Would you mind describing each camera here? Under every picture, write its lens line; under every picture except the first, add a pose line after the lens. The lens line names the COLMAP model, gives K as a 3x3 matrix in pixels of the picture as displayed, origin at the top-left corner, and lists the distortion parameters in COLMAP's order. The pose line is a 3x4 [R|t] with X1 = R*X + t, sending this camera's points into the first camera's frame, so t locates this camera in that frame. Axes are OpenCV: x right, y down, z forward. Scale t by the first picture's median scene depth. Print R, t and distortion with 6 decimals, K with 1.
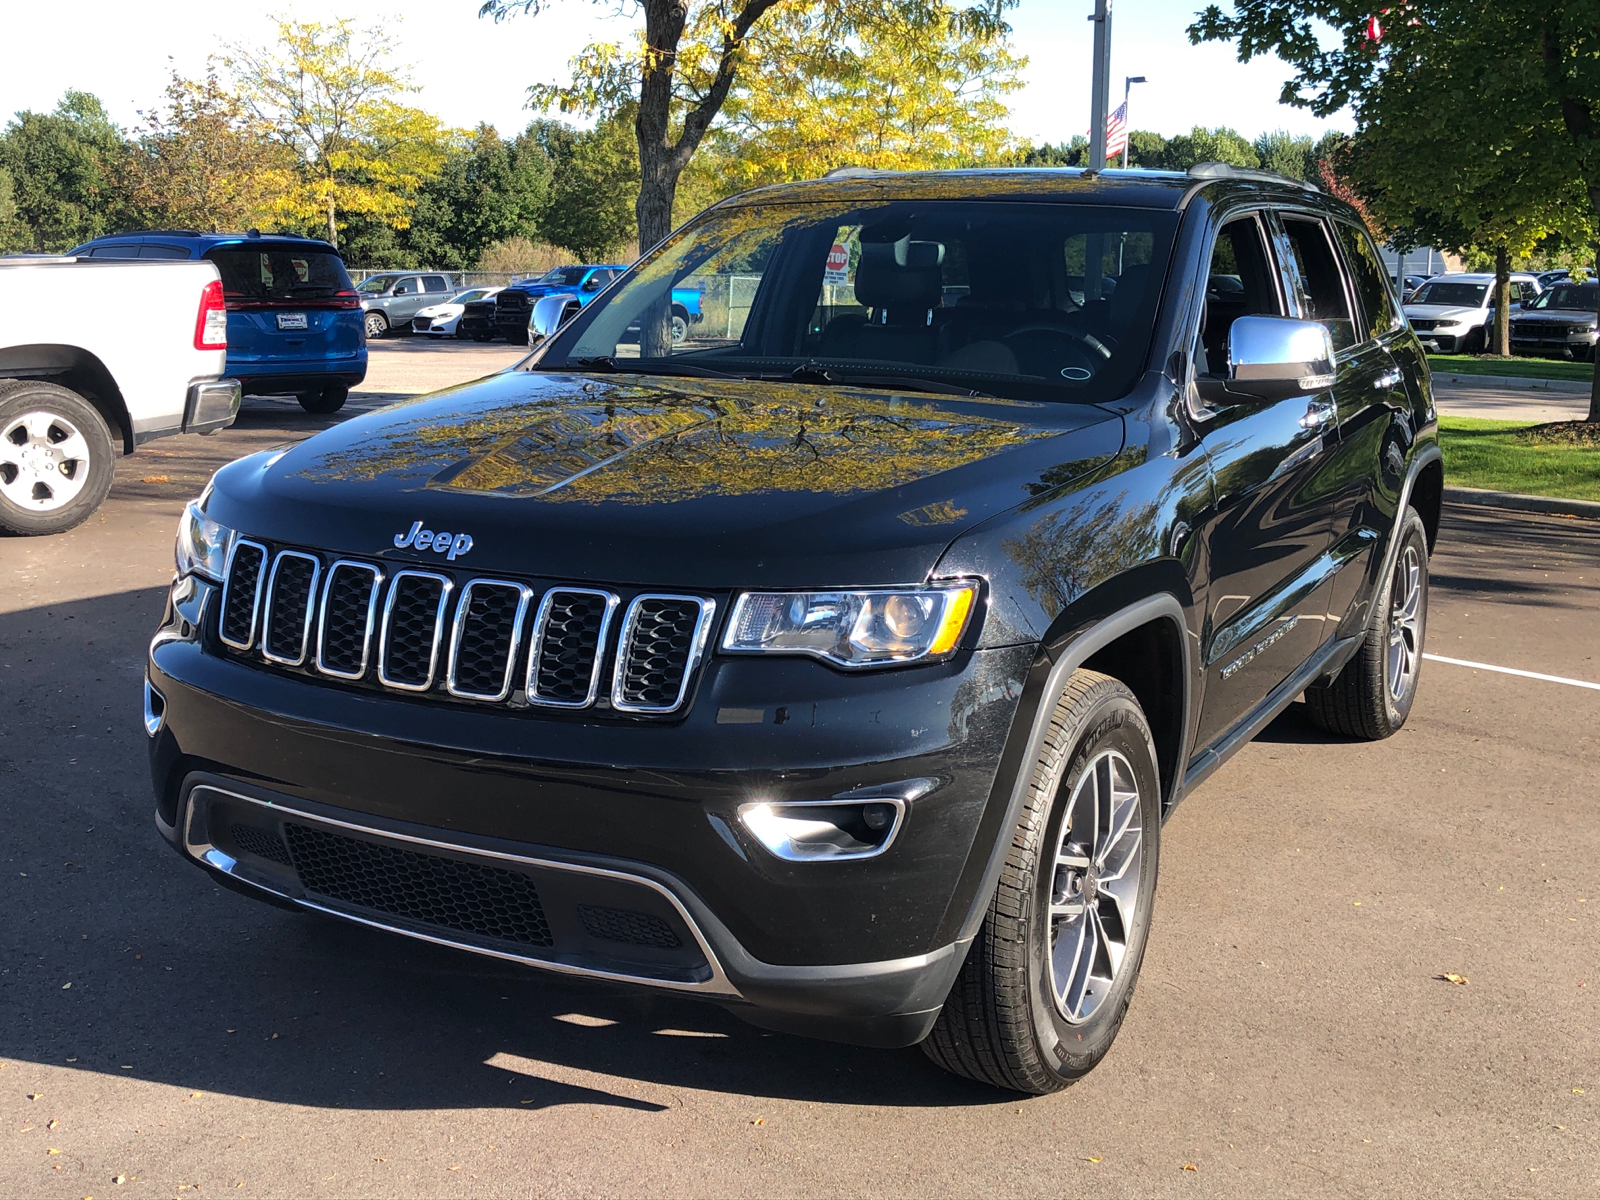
lens RADIAL K [[1871.7, 0, 806.7], [0, 1871.7, 583.7], [0, 0, 1]] dist [0.009237, 0.072143]
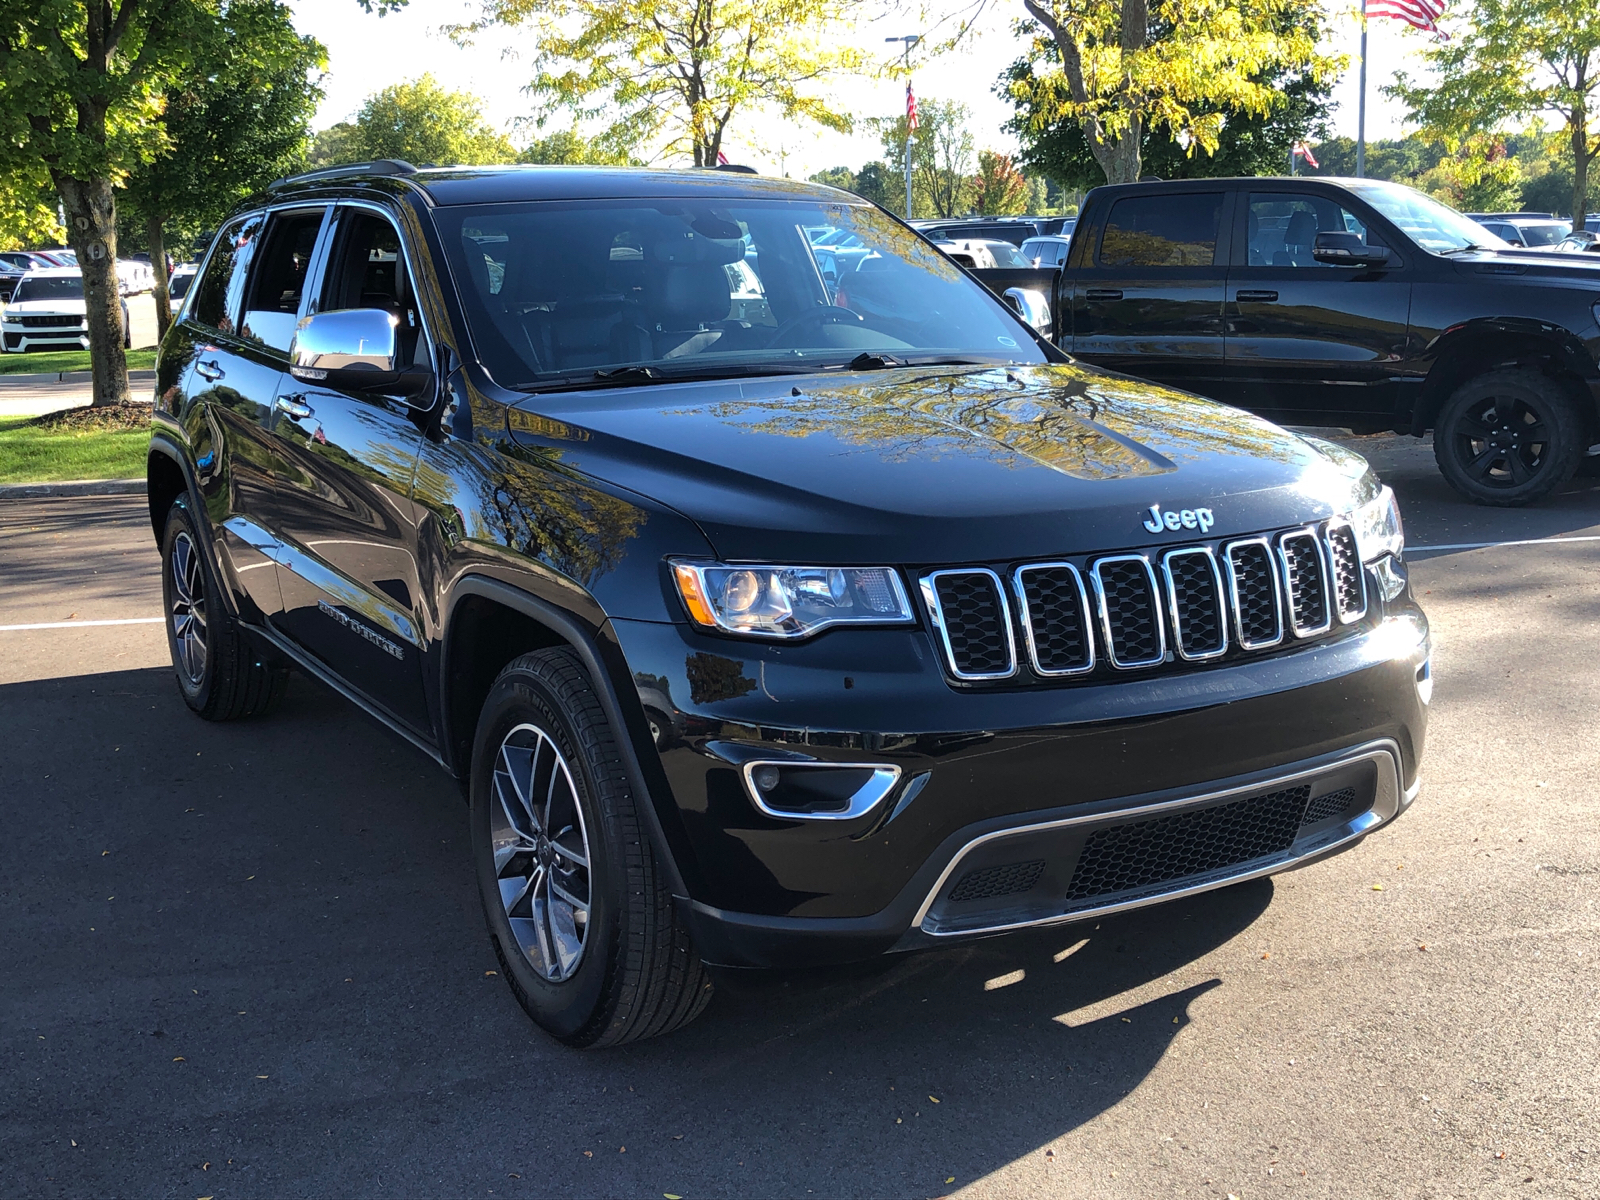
lens RADIAL K [[1839.4, 0, 800.0], [0, 1839.4, 600.0], [0, 0, 1]] dist [0.114689, -0.318830]
pose [[0.487737, -0.188247, 0.852453, -1.206902], [0.174987, 0.977738, 0.115793, -0.137472], [-0.855273, 0.092692, 0.509820, 0.648865]]
